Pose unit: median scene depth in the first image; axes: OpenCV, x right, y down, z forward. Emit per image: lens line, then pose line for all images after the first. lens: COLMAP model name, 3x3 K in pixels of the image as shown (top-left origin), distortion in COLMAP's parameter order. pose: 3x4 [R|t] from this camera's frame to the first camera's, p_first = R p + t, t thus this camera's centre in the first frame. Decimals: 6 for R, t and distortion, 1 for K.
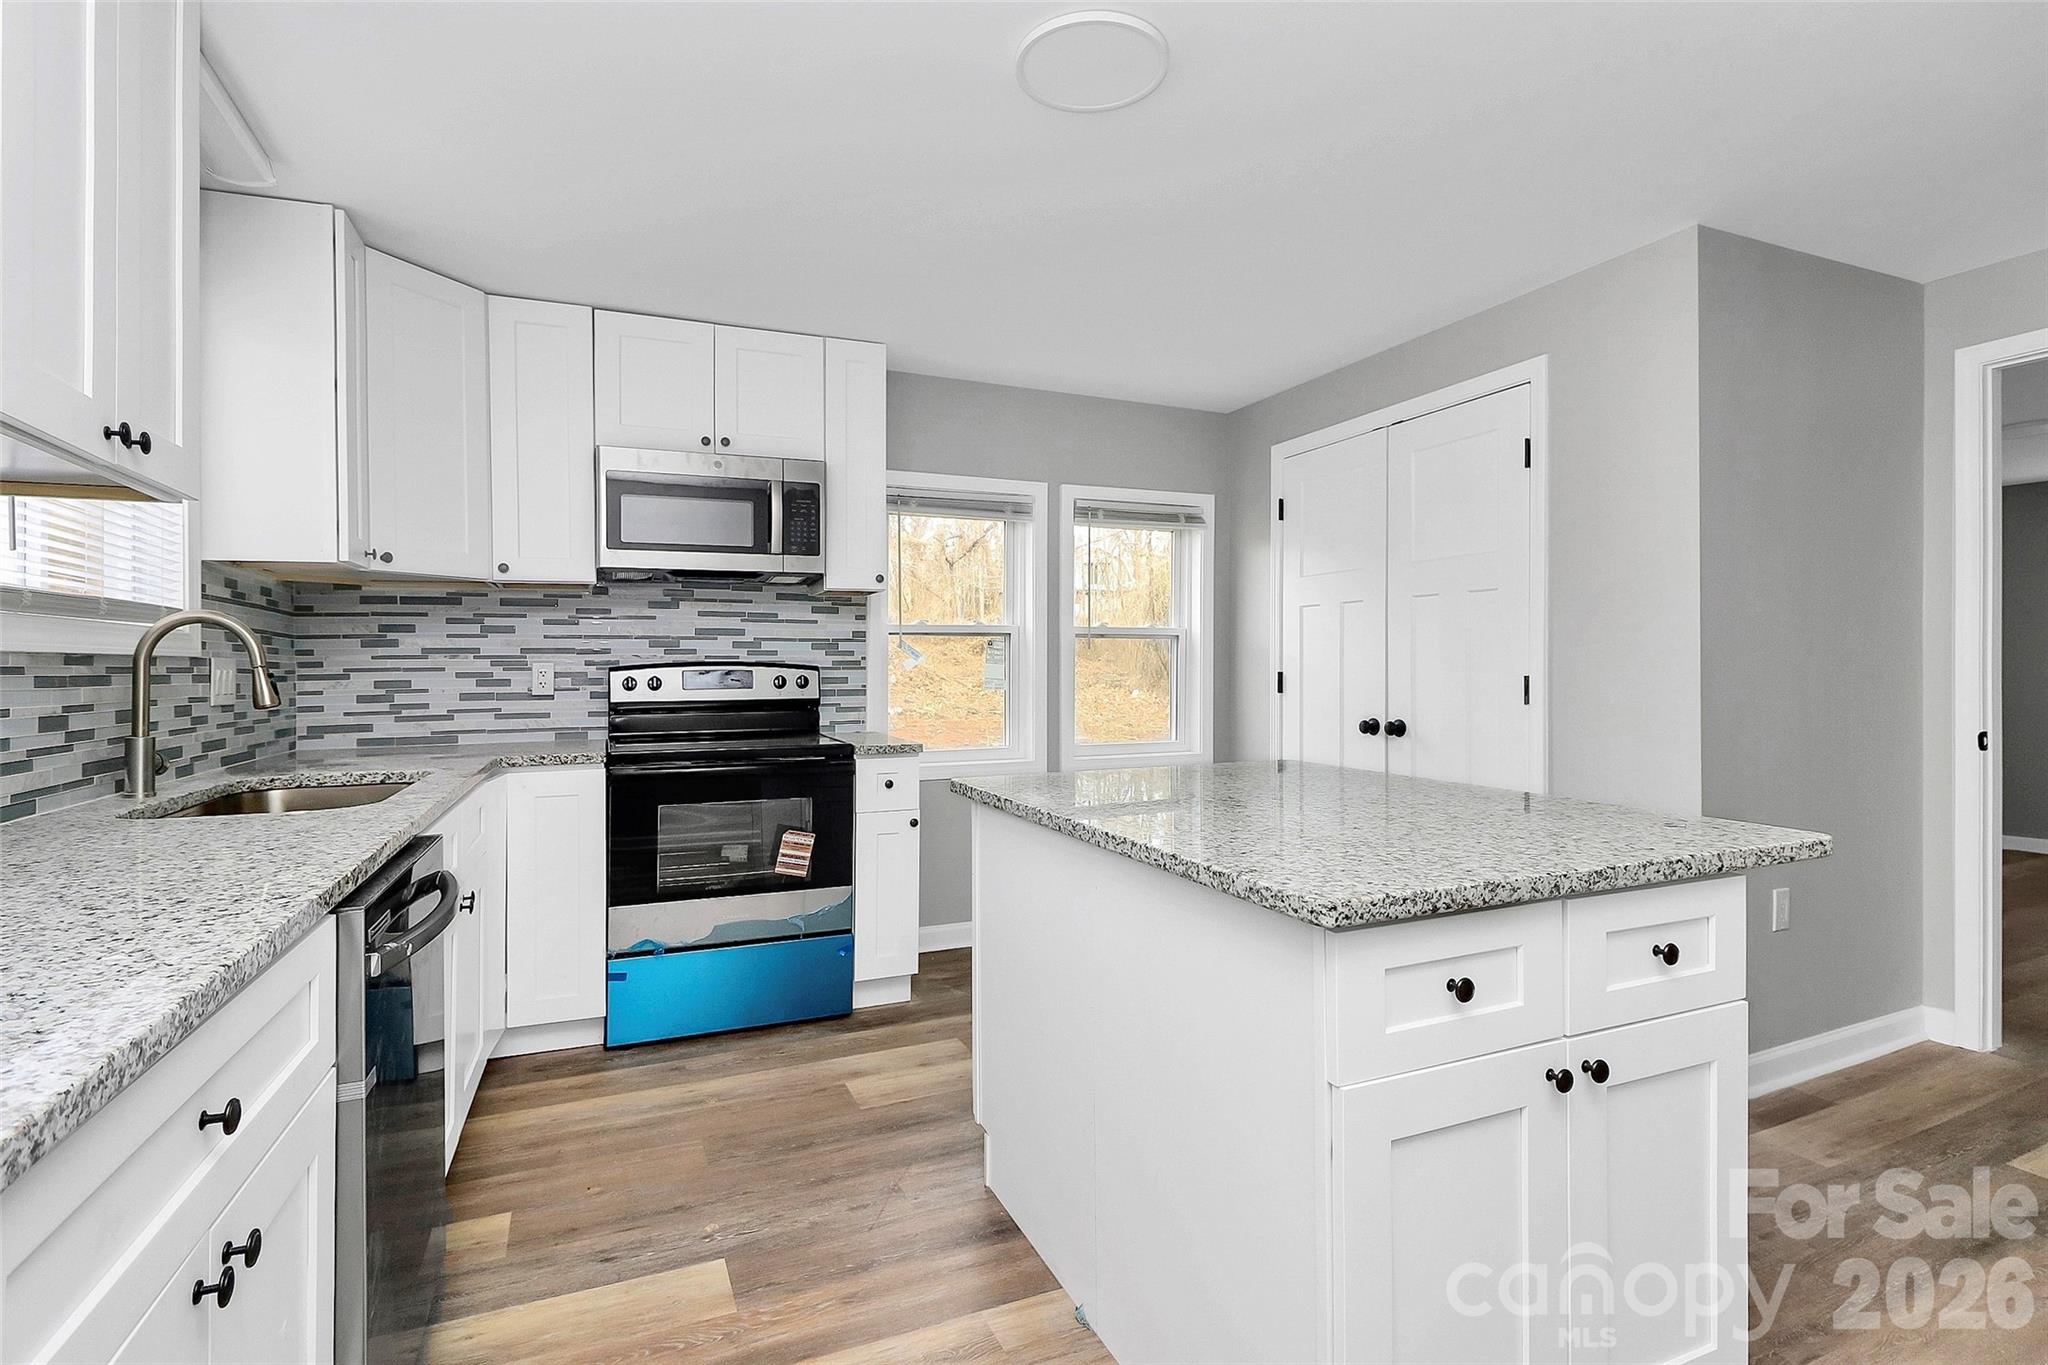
lens RADIAL K [[957.9, 0, 1017.8], [0, 957.9, 675.6], [0, 0, 1]] dist [0.009860, -0.000681]
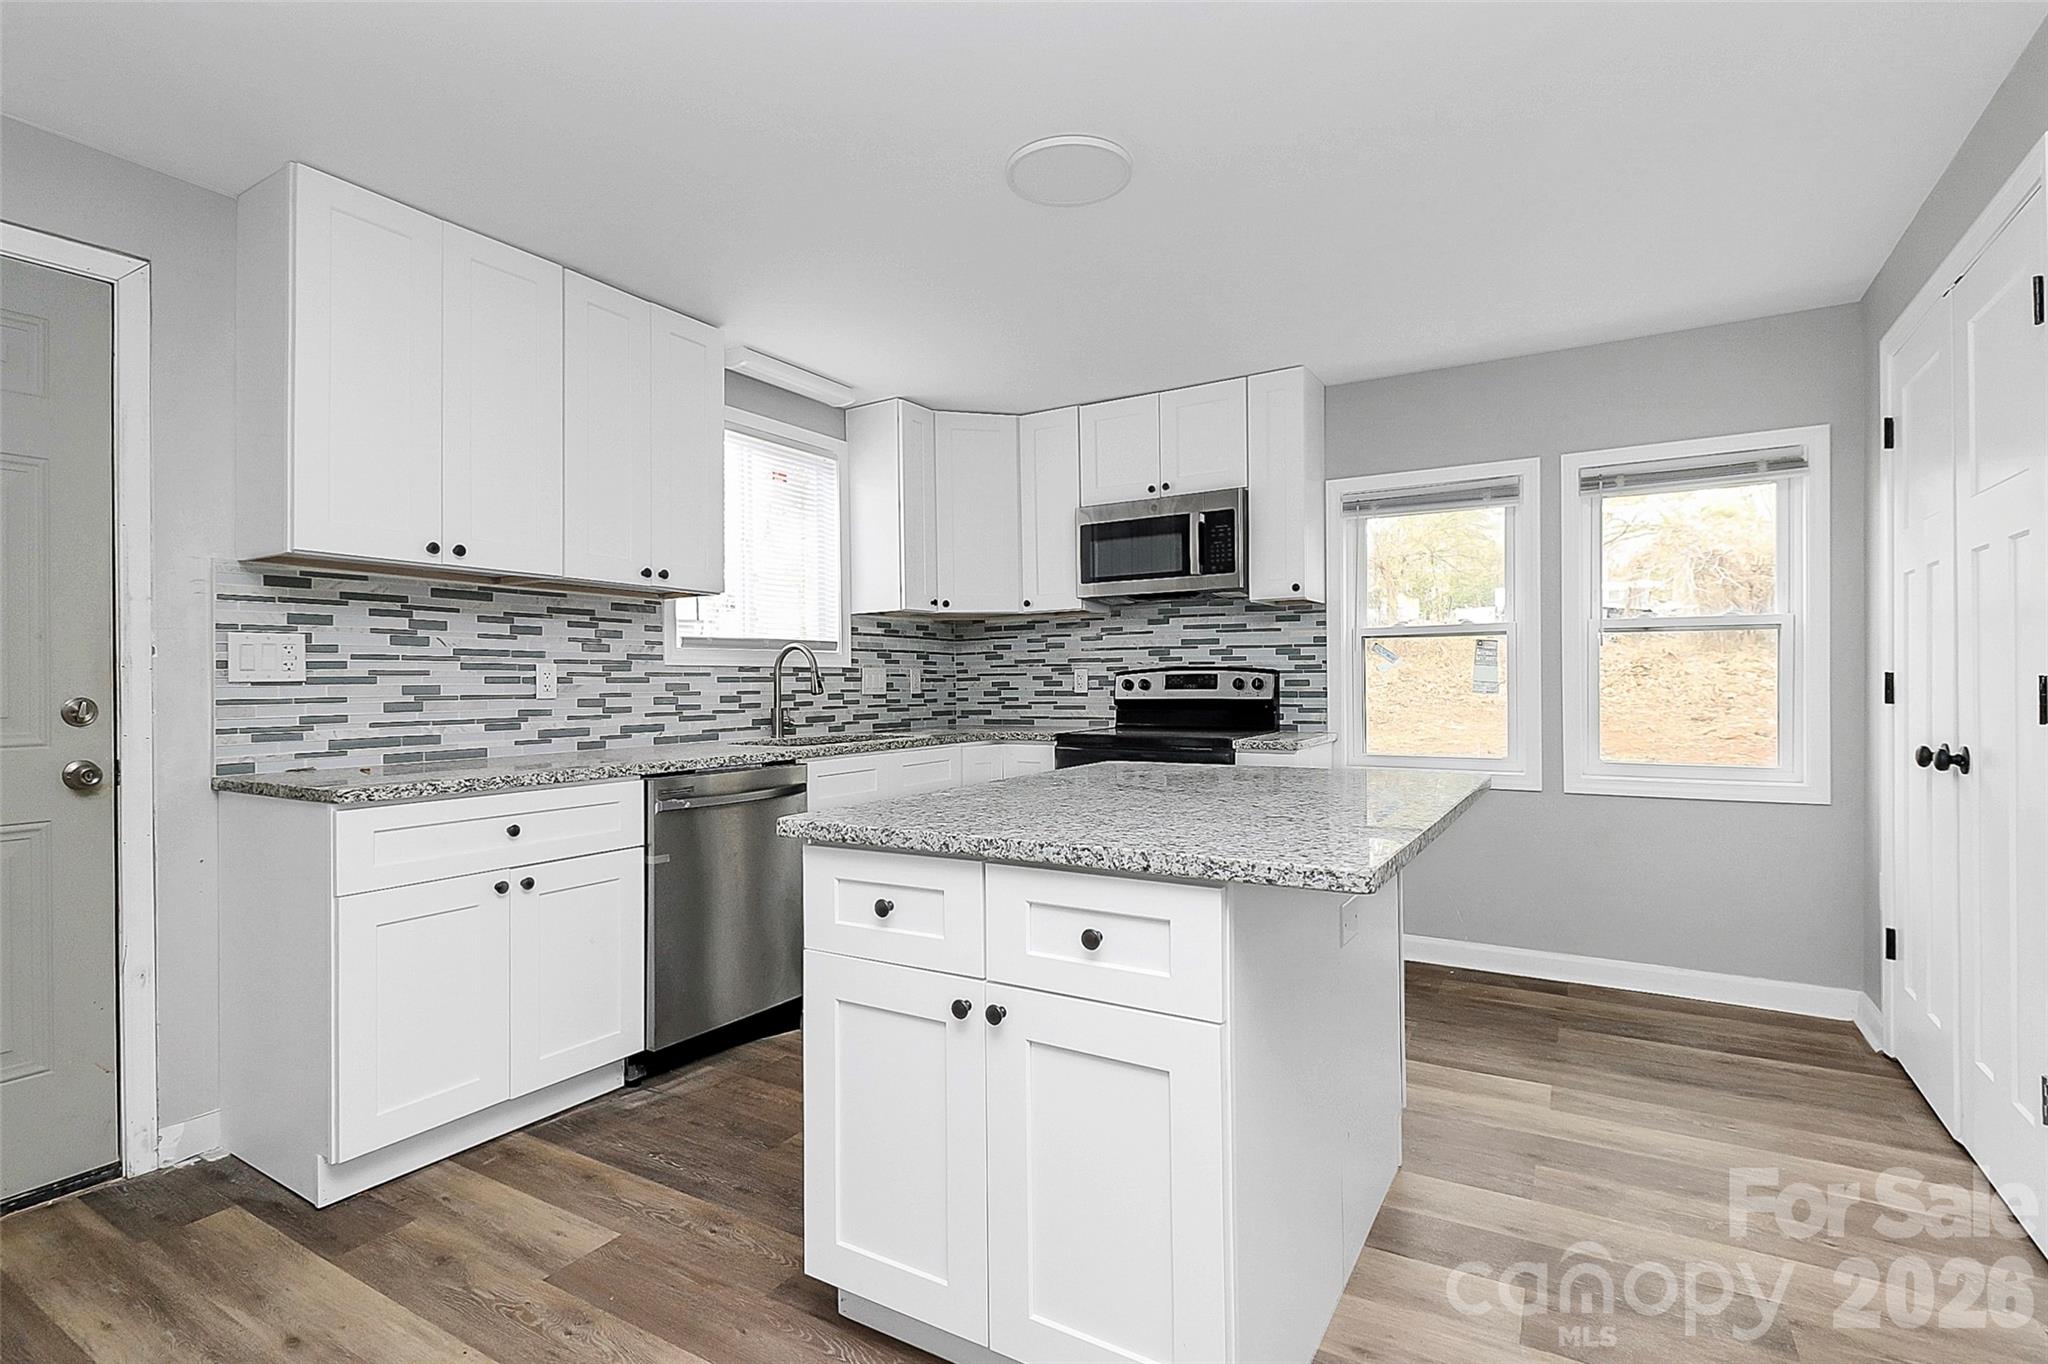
lens RADIAL K [[957.9, 0, 1018.5], [0, 957.9, 680.7], [0, 0, 1]] dist [0.009860, -0.000681]
pose [[0.593798, 0.000834, -0.804614, 0.552911], [-0.002157, 0.999998, -0.000556, 0.004170], [0.804612, 0.002066, 0.593798, 0.122805]]
